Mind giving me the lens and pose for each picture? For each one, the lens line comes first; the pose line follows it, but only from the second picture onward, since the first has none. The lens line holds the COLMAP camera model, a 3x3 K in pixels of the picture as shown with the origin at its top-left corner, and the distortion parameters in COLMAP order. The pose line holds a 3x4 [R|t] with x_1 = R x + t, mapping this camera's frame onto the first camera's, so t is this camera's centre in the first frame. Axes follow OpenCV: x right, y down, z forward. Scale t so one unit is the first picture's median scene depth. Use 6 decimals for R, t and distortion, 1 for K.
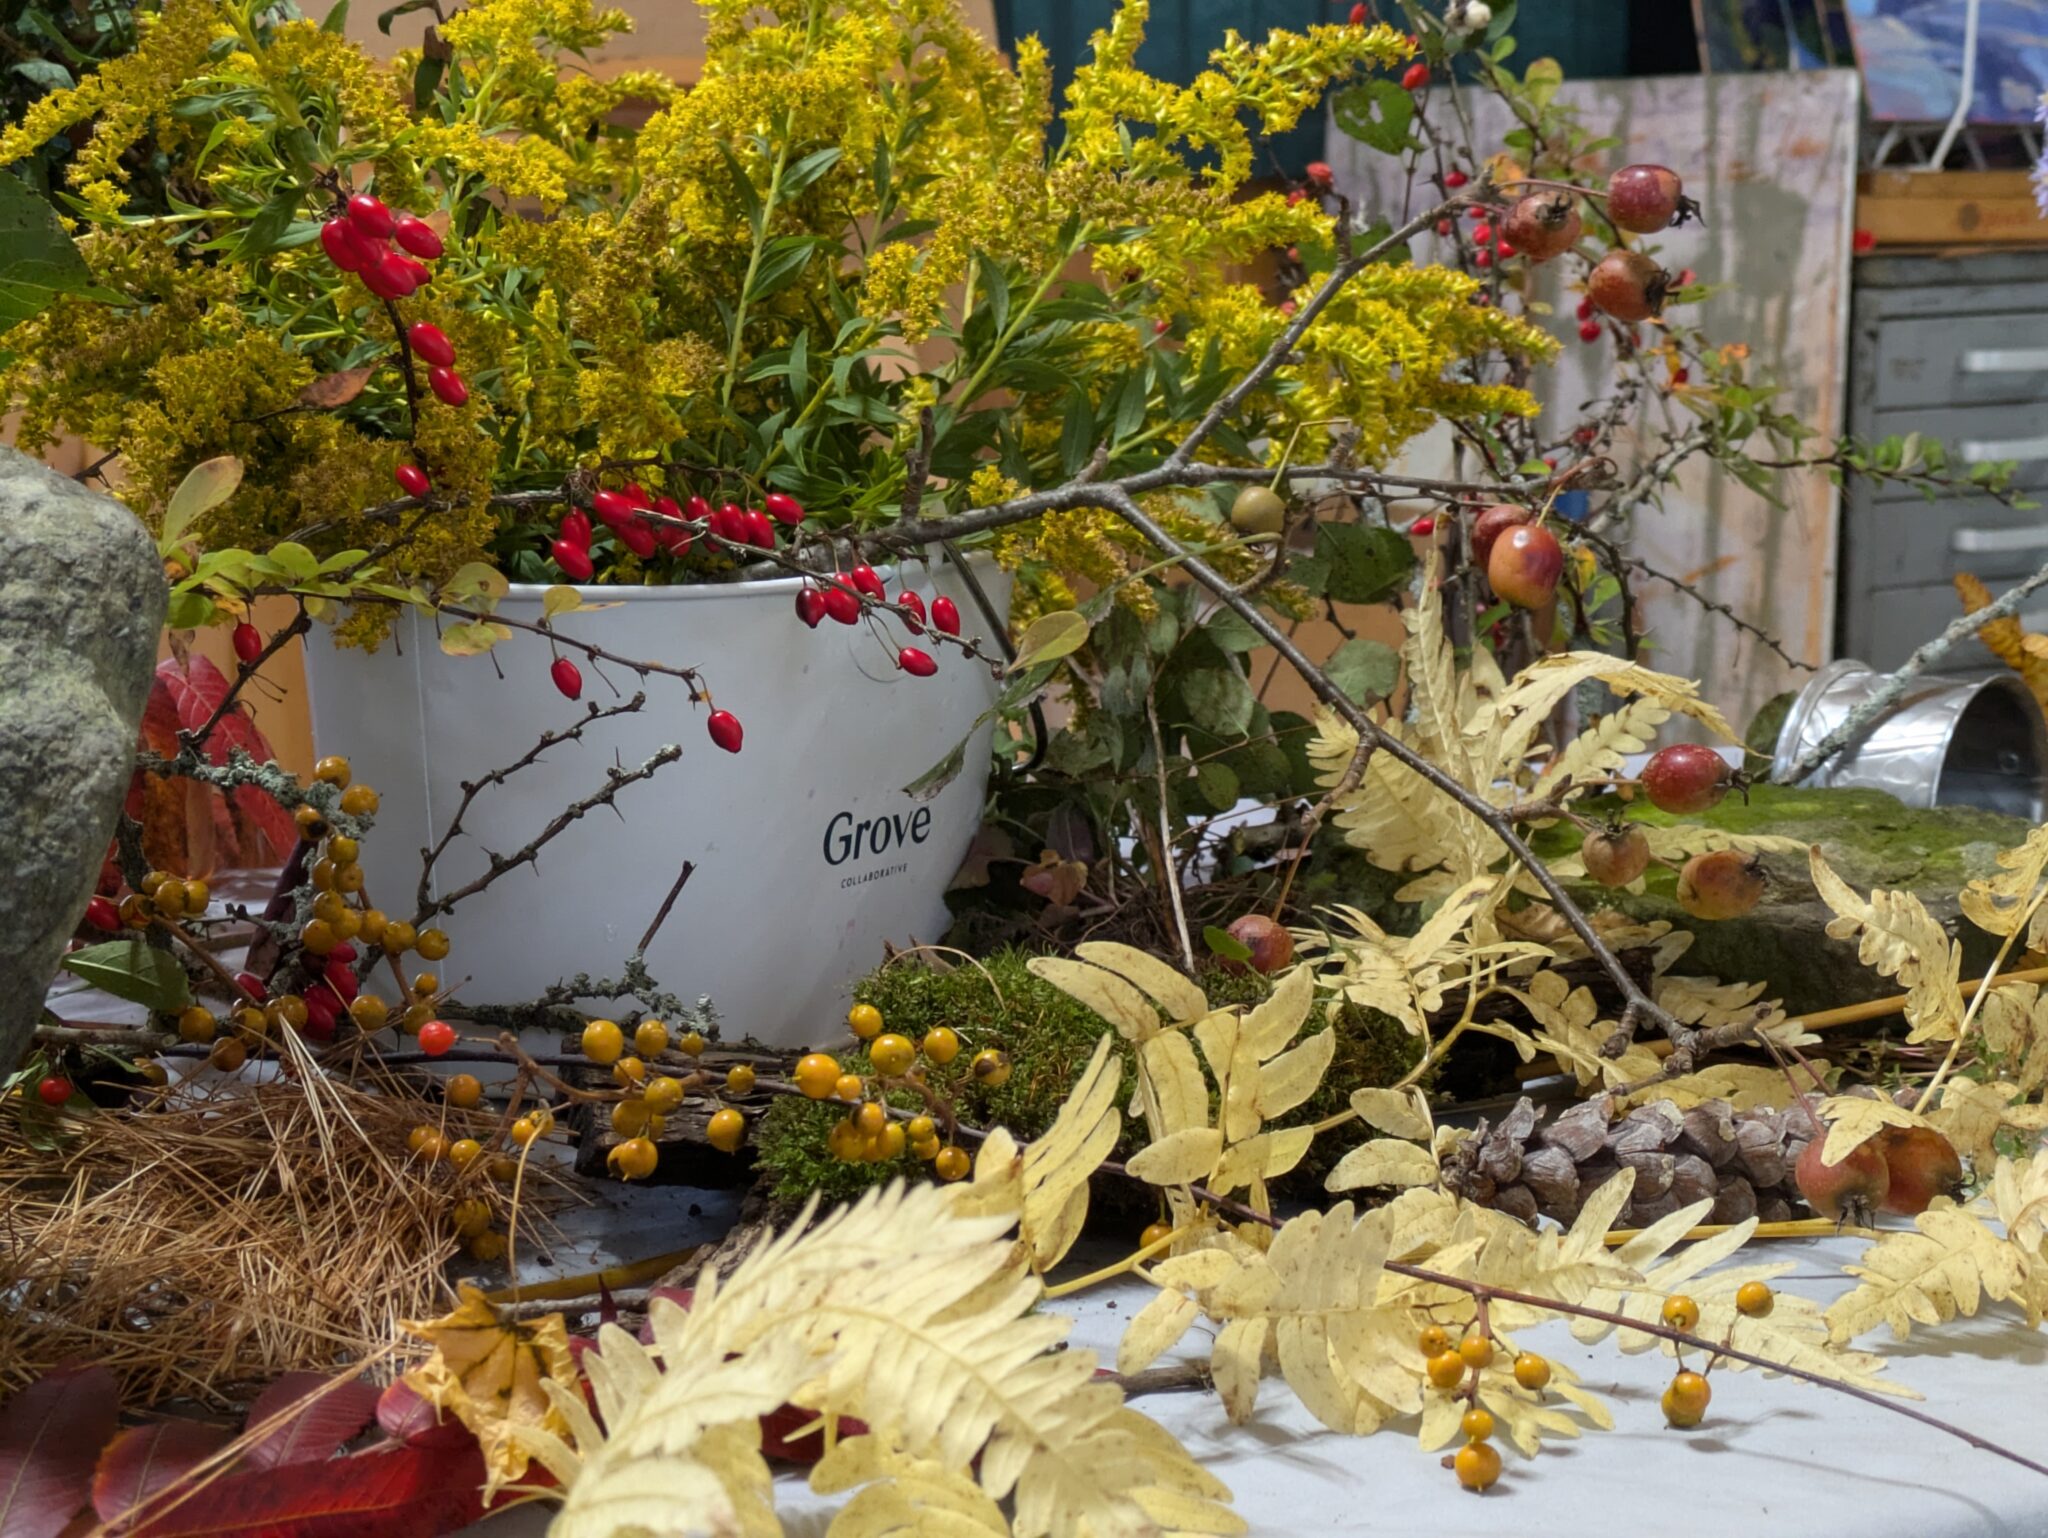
lens RADIAL K [[3058.1, 0, 1024.0], [0, 3058.1, 769.0], [0, 0, 1]] dist [-0.021377, -0.053557]
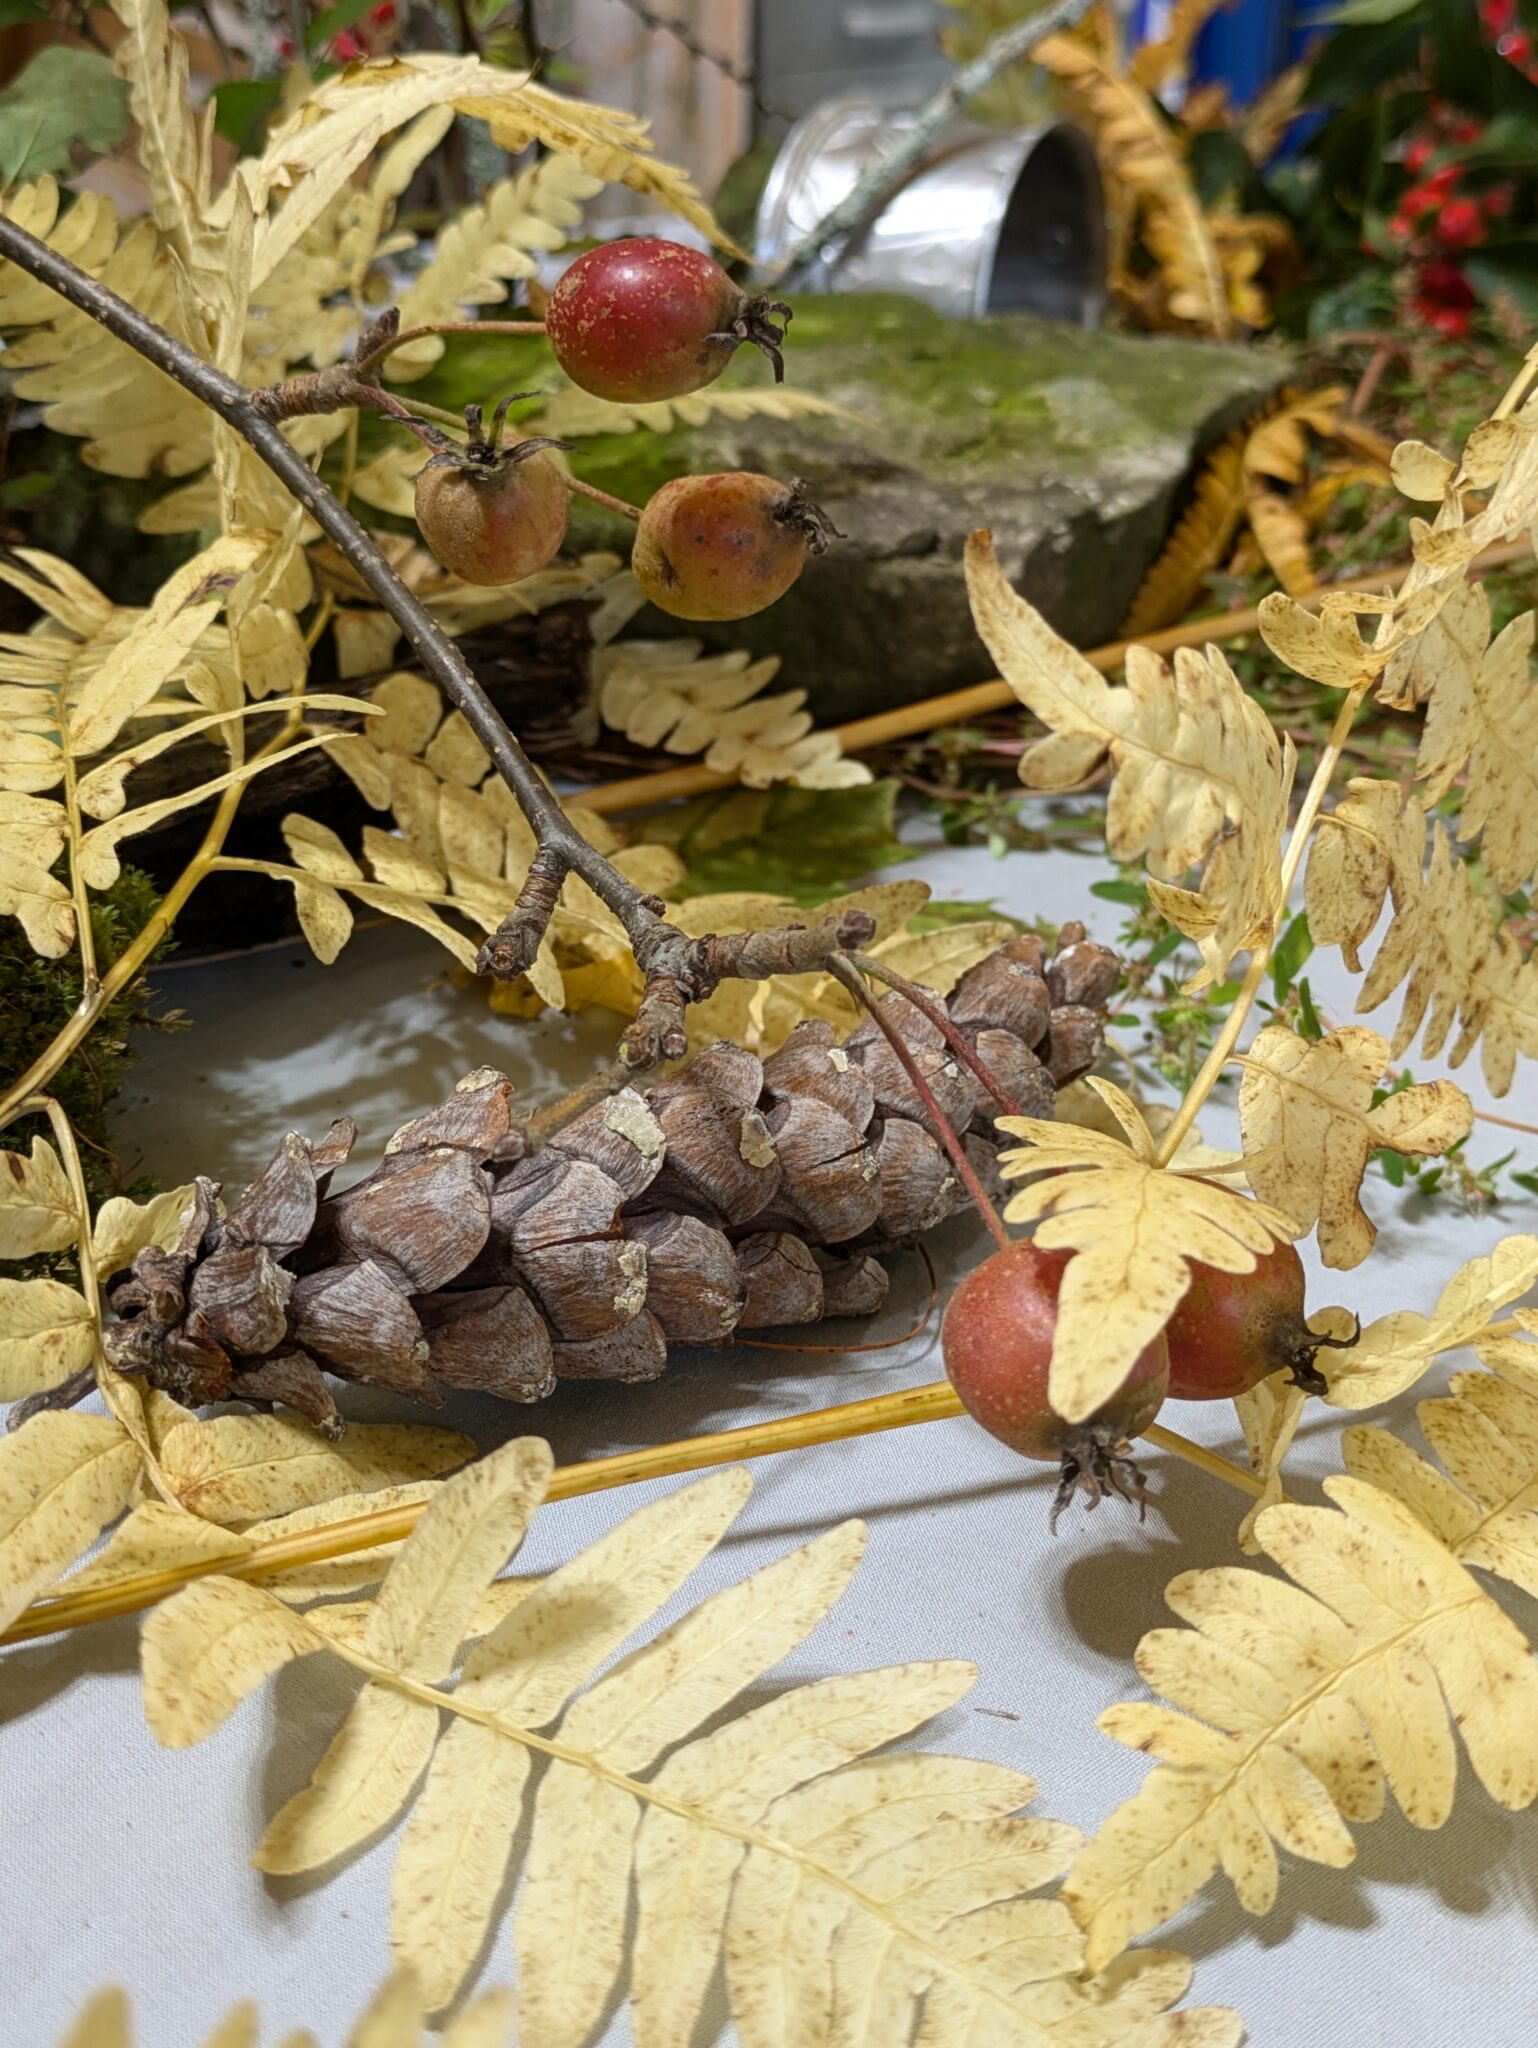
lens RADIAL K [[2526.6, 0, 769.0], [0, 2526.6, 1024.0], [0, 0, 1]] dist [0.058631, 0.032477]
pose [[0.964183, -0.091887, 0.248812, 0.123001], [0.014292, 0.954710, 0.297195, -0.009318], [-0.264852, -0.282994, 0.921829, 0.578047]]
